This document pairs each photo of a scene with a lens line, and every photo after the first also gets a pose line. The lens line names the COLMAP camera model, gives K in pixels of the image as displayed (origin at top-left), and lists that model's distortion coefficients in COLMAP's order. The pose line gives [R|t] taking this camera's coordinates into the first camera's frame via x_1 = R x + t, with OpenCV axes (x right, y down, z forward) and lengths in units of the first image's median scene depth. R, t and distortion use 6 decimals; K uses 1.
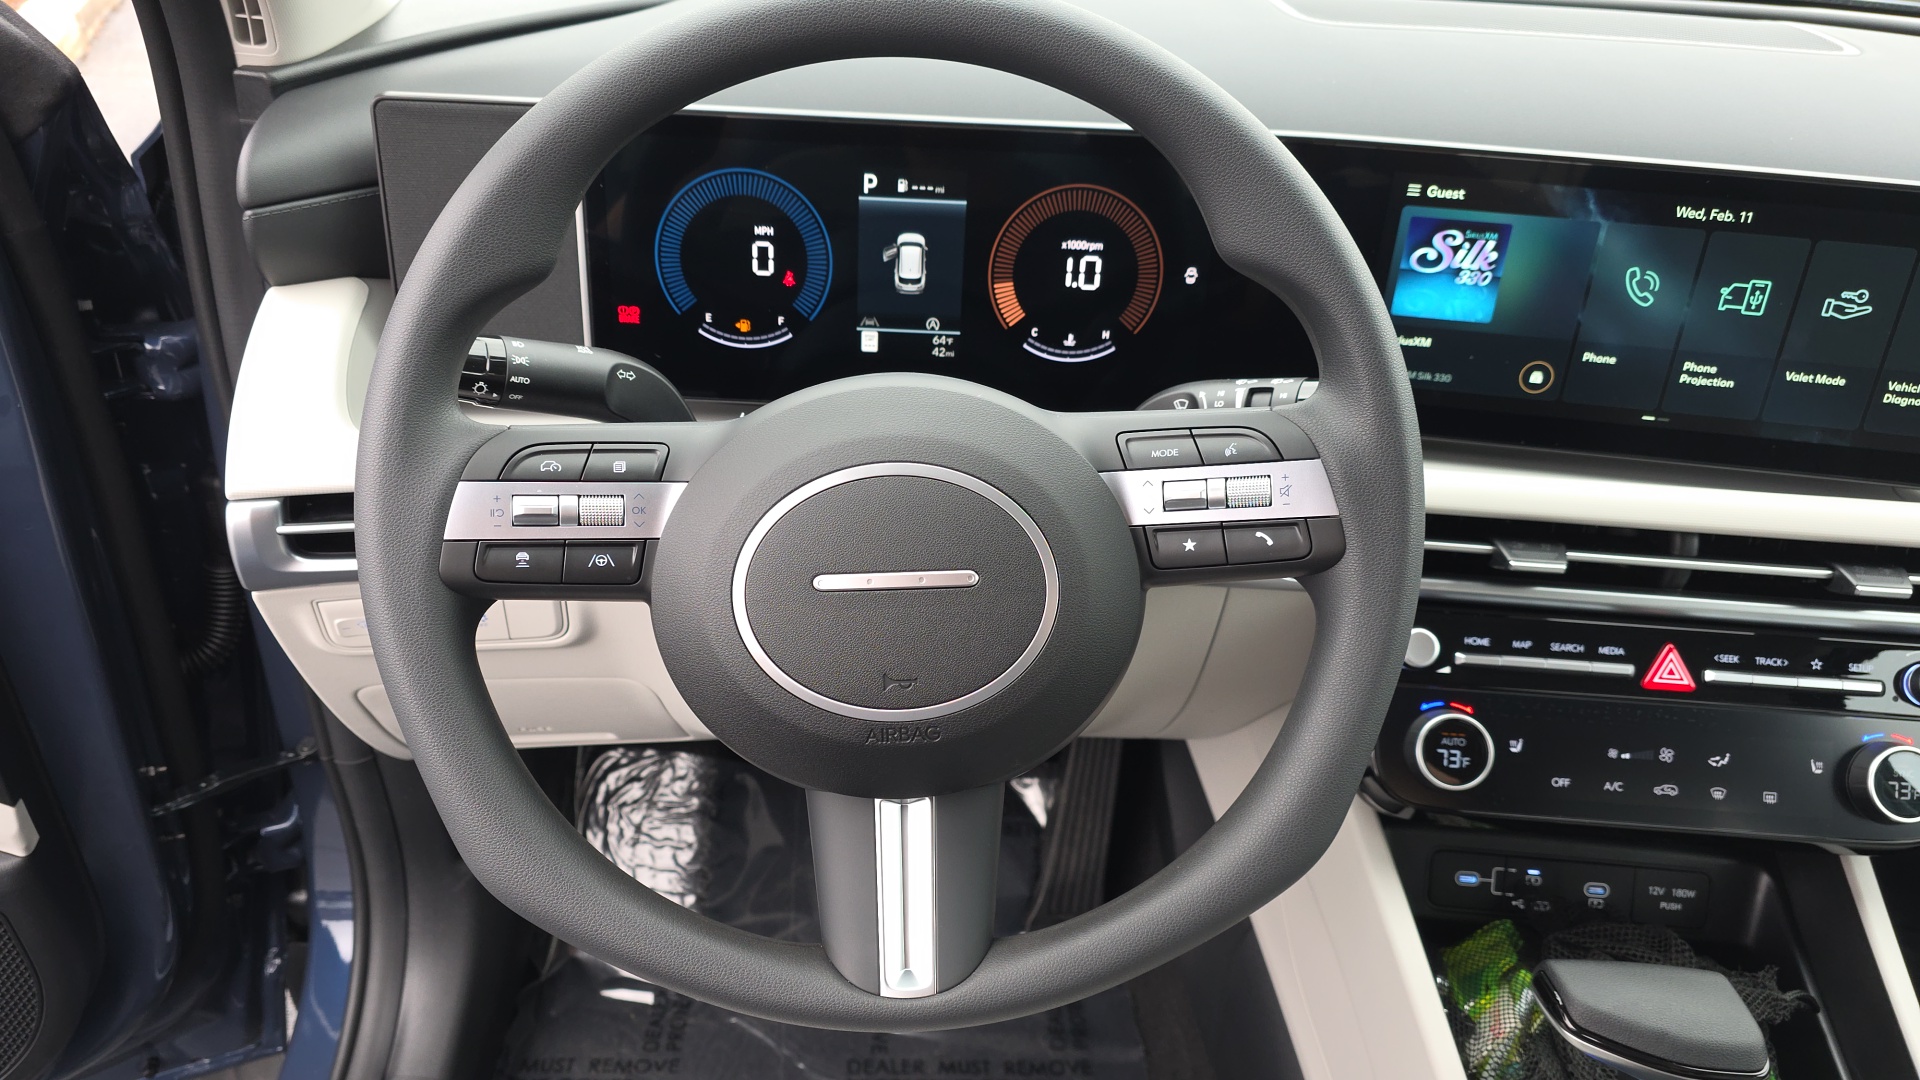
lens RADIAL K [[1333.7, 0, 939.0], [0, 1333.7, 555.4], [0, 0, 1]] dist [0.041054, -0.050517]
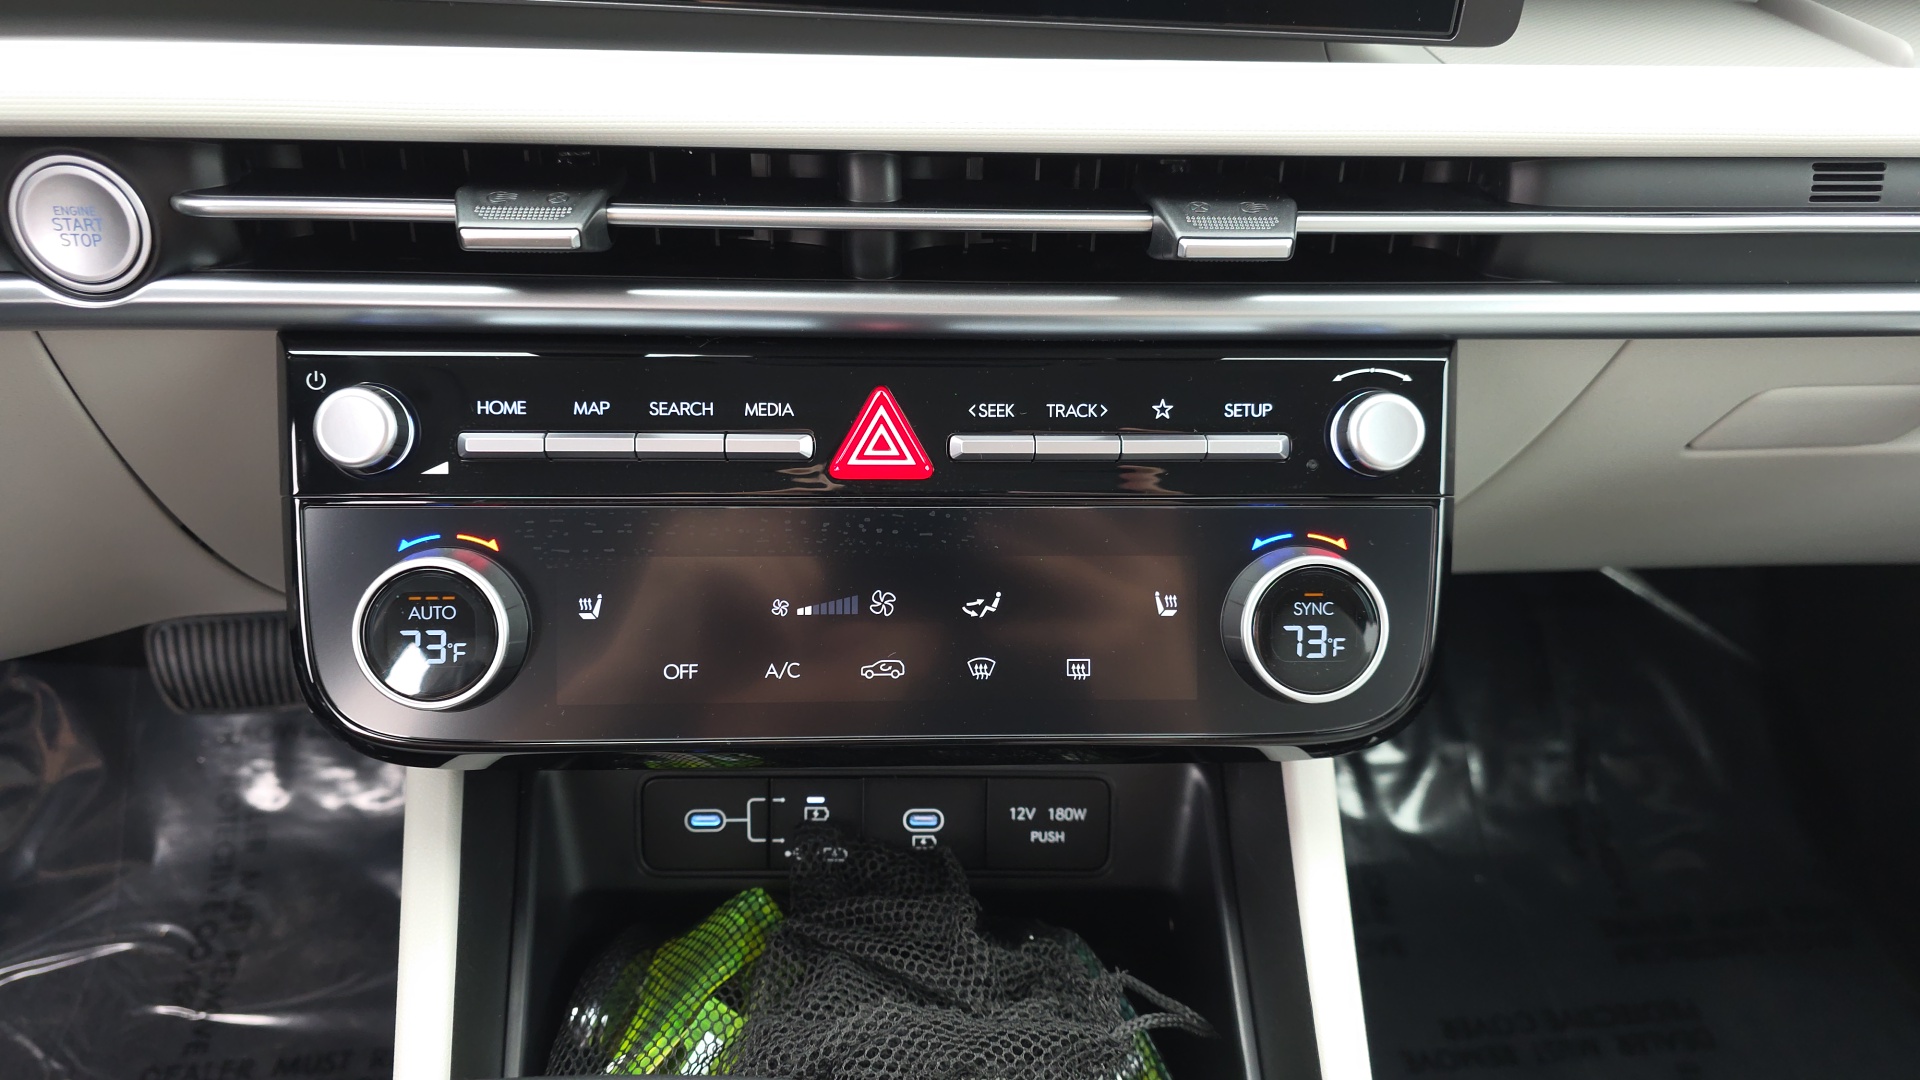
lens RADIAL K [[1319.6, 0, 950.8], [0, 1319.6, 540.1], [0, 0, 1]] dist [0.061503, -0.092717]
pose [[0.995897, -0.071078, 0.056010, 0.555617], [0.063646, 0.990133, 0.124843, 0.063876], [-0.064331, -0.120766, 0.990594, 0.509118]]
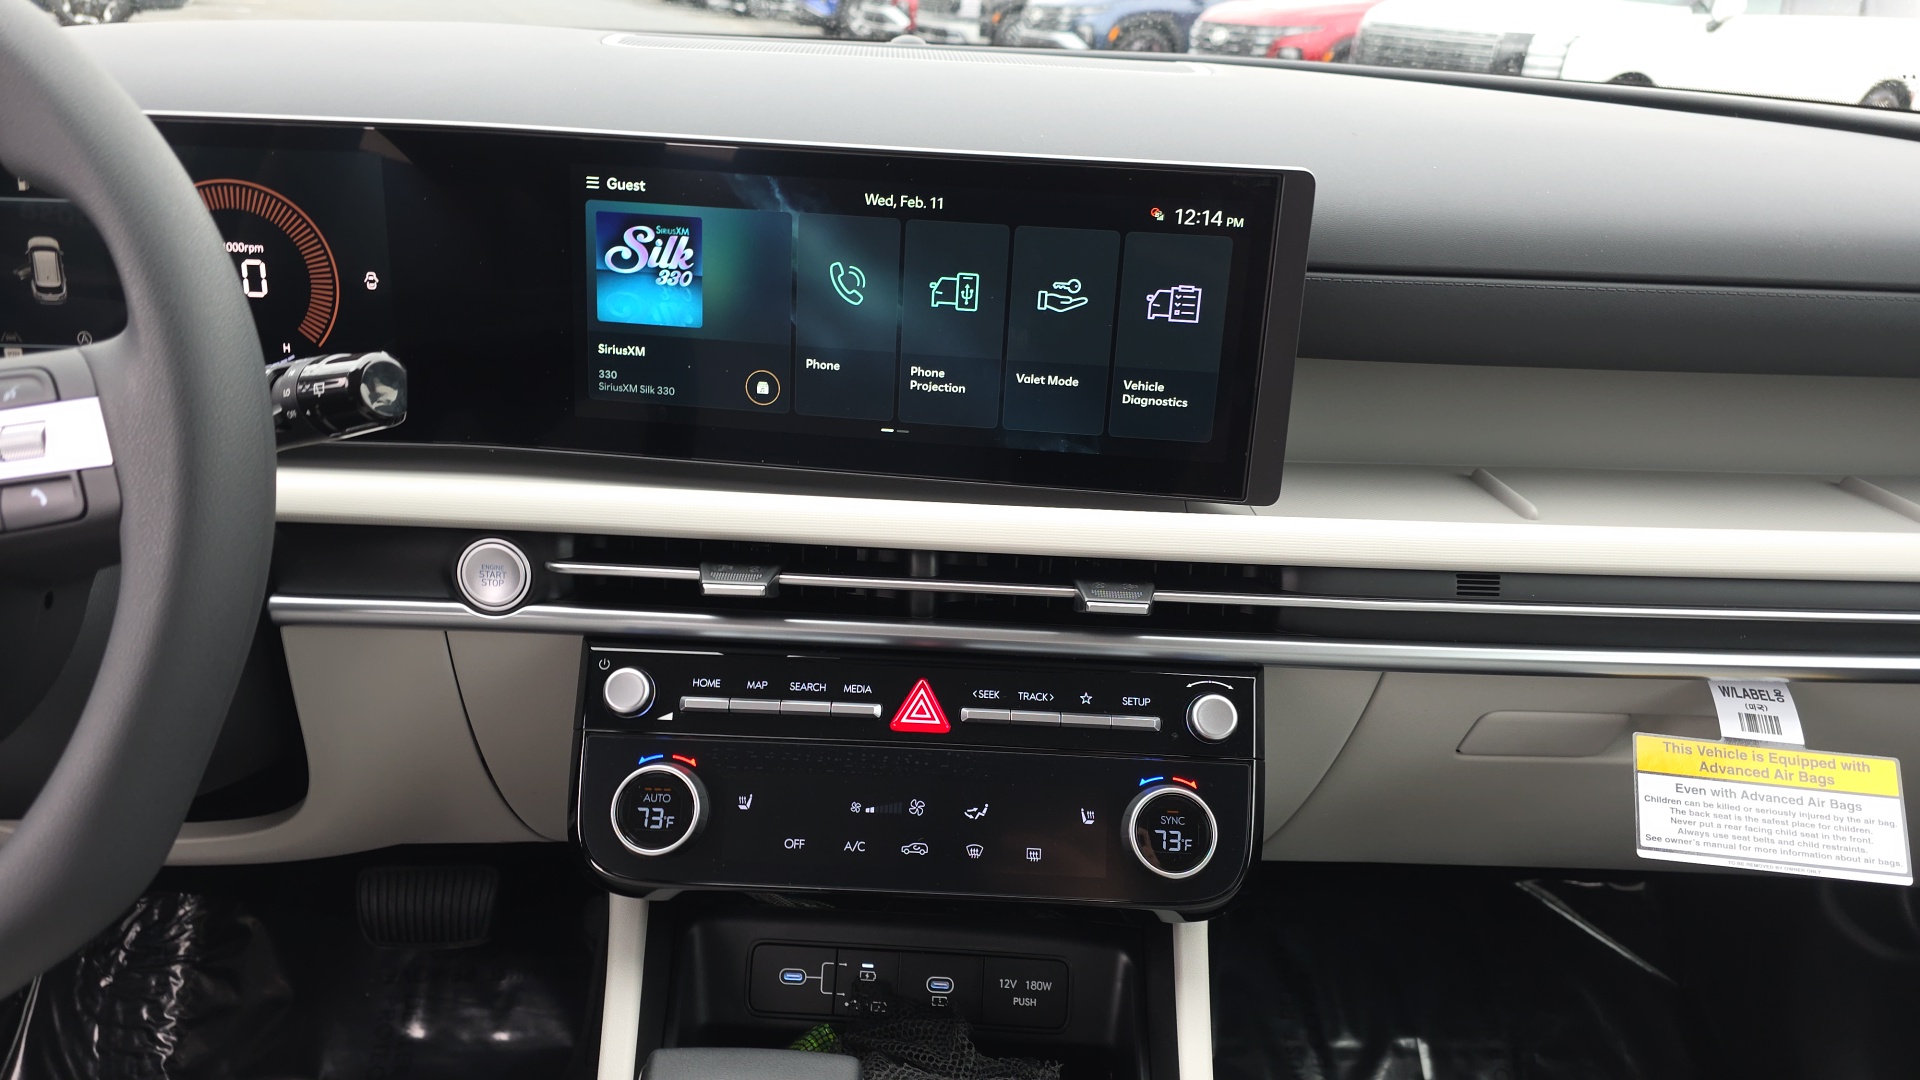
lens RADIAL K [[1307.3, 0, 966.7], [0, 1307.3, 547.5], [0, 0, 1]] dist [0.074795, -0.087087]
pose [[0.999395, -0.020601, 0.028025, 0.568455], [0.024390, 0.989510, -0.142389, 0.106111], [-0.024798, 0.142987, 0.989414, 0.138214]]
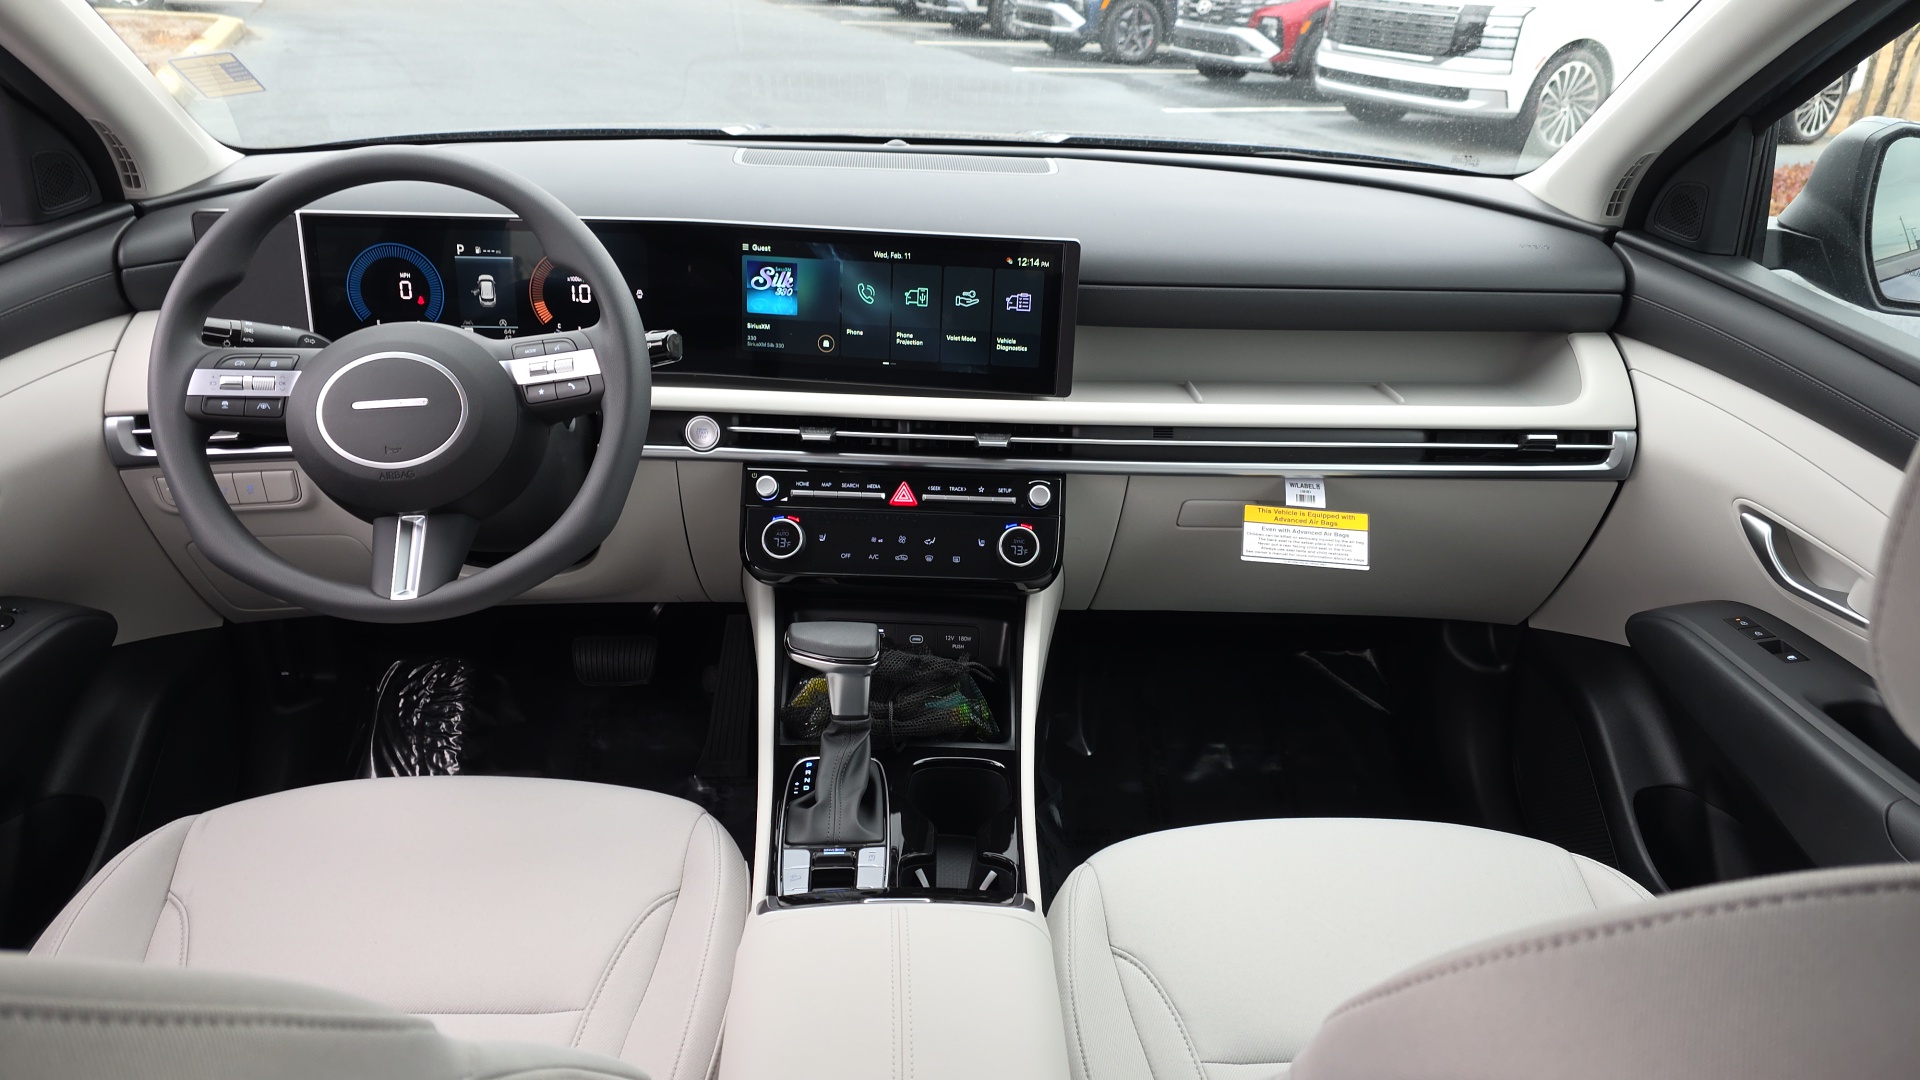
lens RADIAL K [[1316.9, 0, 973.9], [0, 1316.9, 531.6], [0, 0, 1]] dist [0.096000, -0.121113]
pose [[0.999206, -0.032641, 0.022838, 0.615921], [0.035192, 0.991900, -0.122050, 0.374513], [-0.018669, 0.122757, 0.992261, -0.841951]]
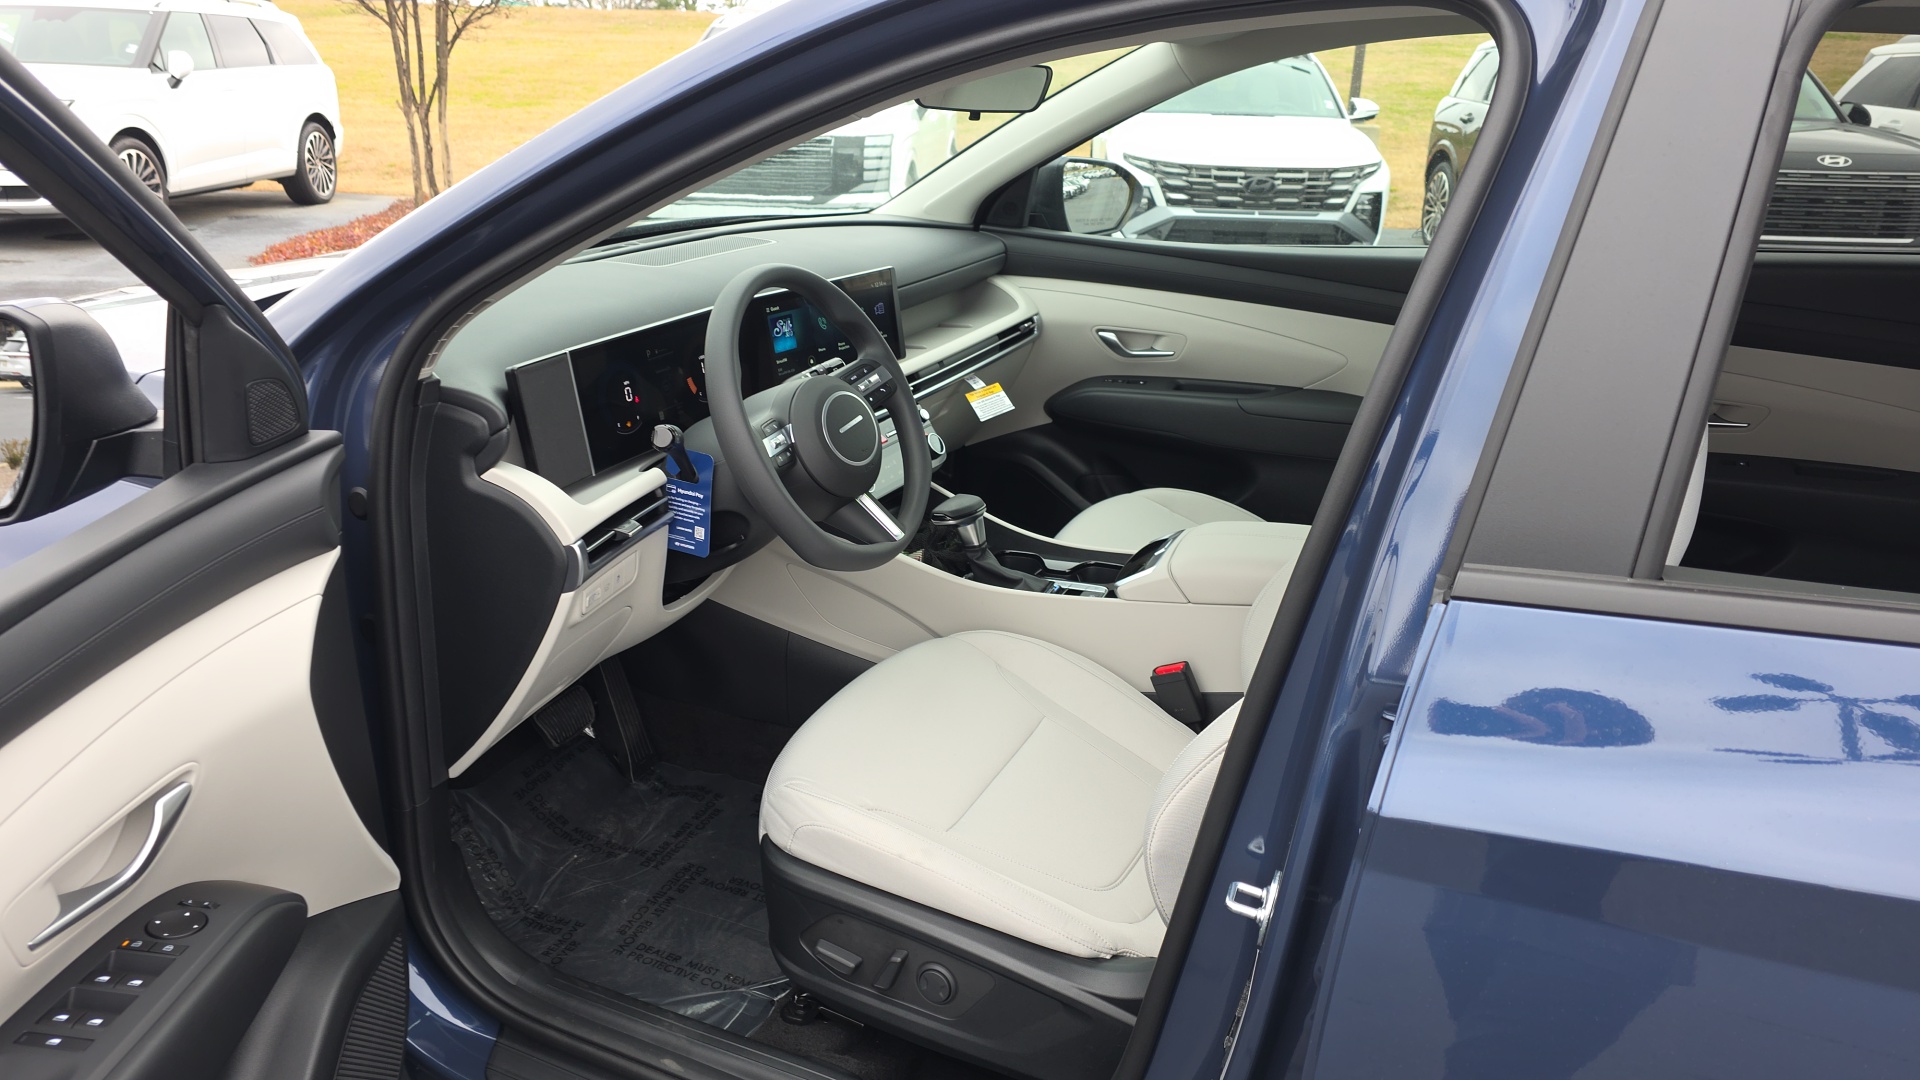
lens RADIAL K [[1307.2, 0, 966.7], [0, 1307.2, 509.7], [0, 0, 1]] dist [0.102381, -0.053113]
pose [[0.400713, -0.342582, 0.849745, -1.966575], [0.482671, 0.867258, 0.122030, -0.039637], [-0.778754, 0.361248, 0.512876, -0.601020]]
